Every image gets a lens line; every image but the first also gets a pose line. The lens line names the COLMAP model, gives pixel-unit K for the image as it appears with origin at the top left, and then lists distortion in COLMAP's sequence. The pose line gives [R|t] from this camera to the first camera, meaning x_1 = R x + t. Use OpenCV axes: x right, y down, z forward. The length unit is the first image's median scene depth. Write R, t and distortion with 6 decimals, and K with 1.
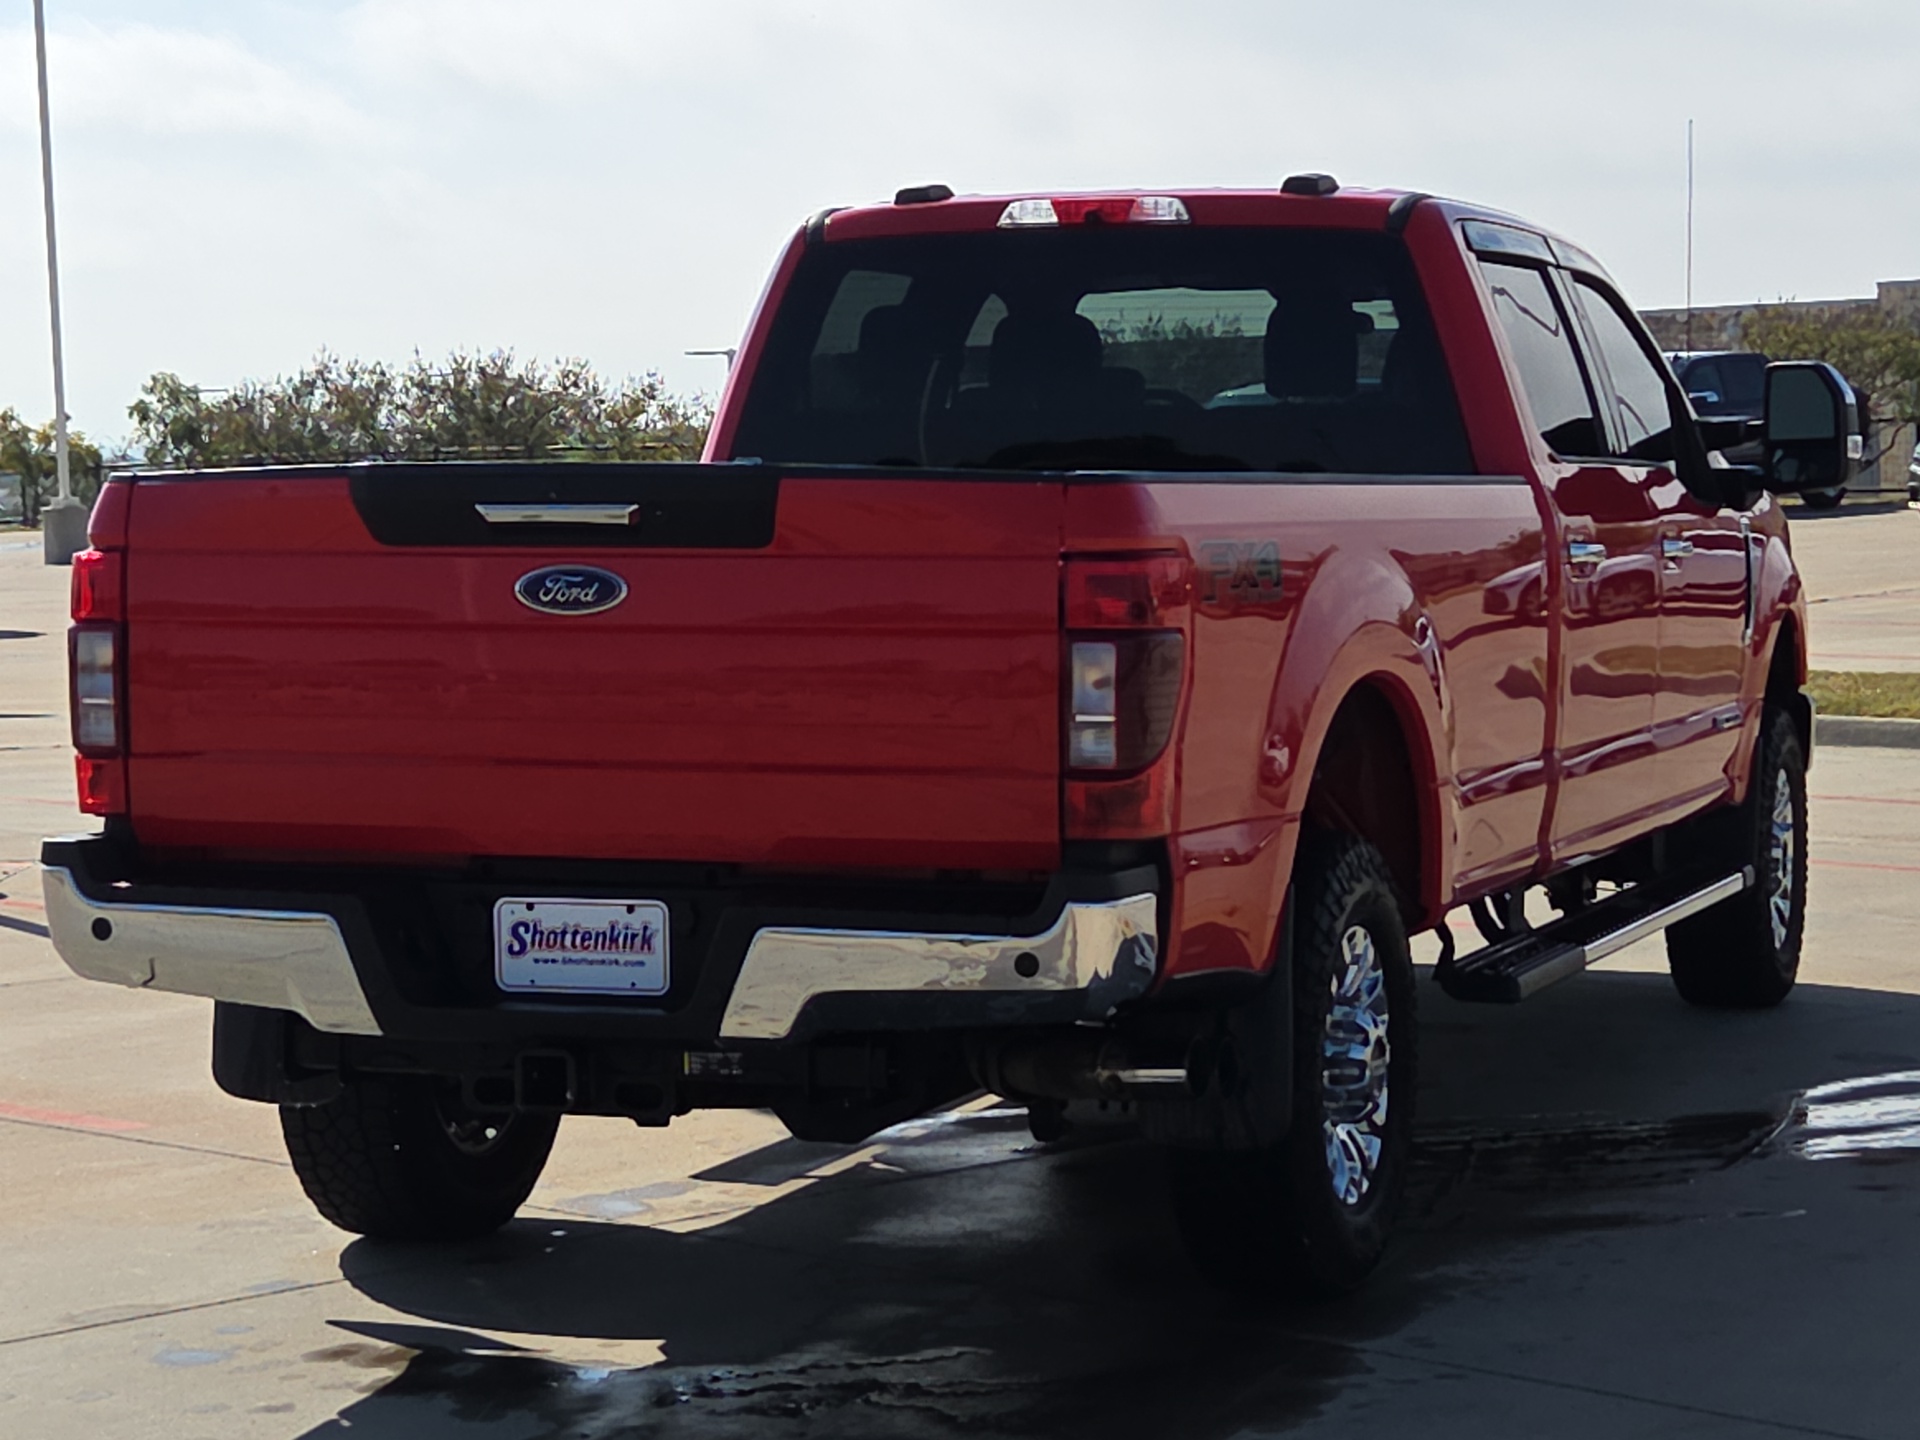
lens RADIAL K [[3935.9, 0, 969.6], [0, 3935.9, 725.0], [0, 0, 1]] dist [0.100692, 0.000000]
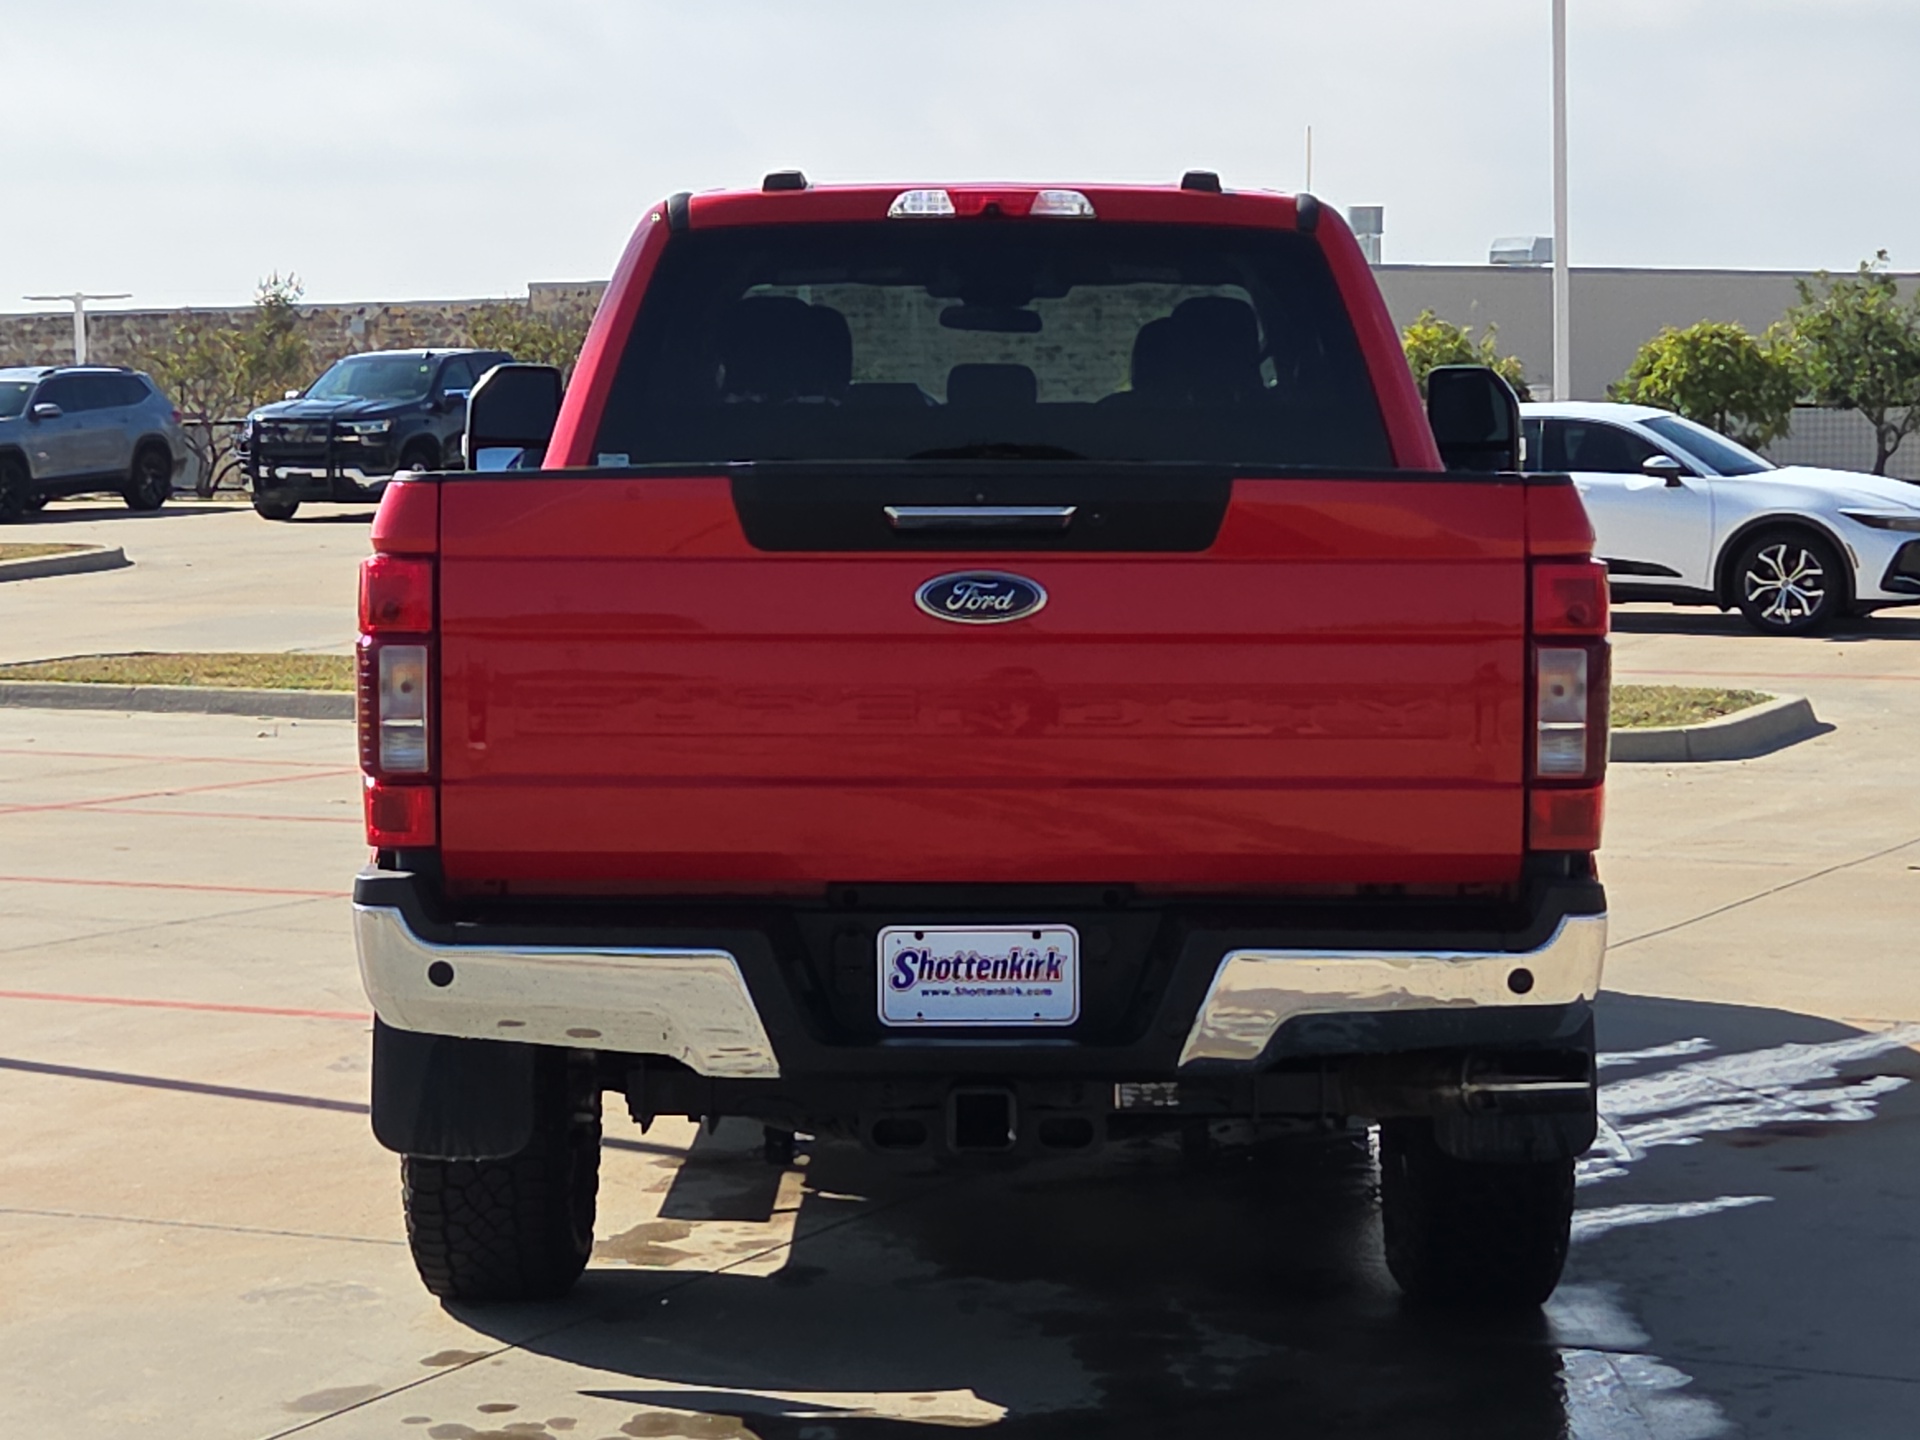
lens RADIAL K [[3935.9, 0, 961.7], [0, 3935.9, 717.5], [0, 0, 1]] dist [0.100692, 0.000000]
pose [[0.956009, -0.014087, 0.292998, -0.374580], [0.014244, 0.999897, 0.001599, -0.007037], [-0.292991, 0.002645, 0.956112, 0.101940]]
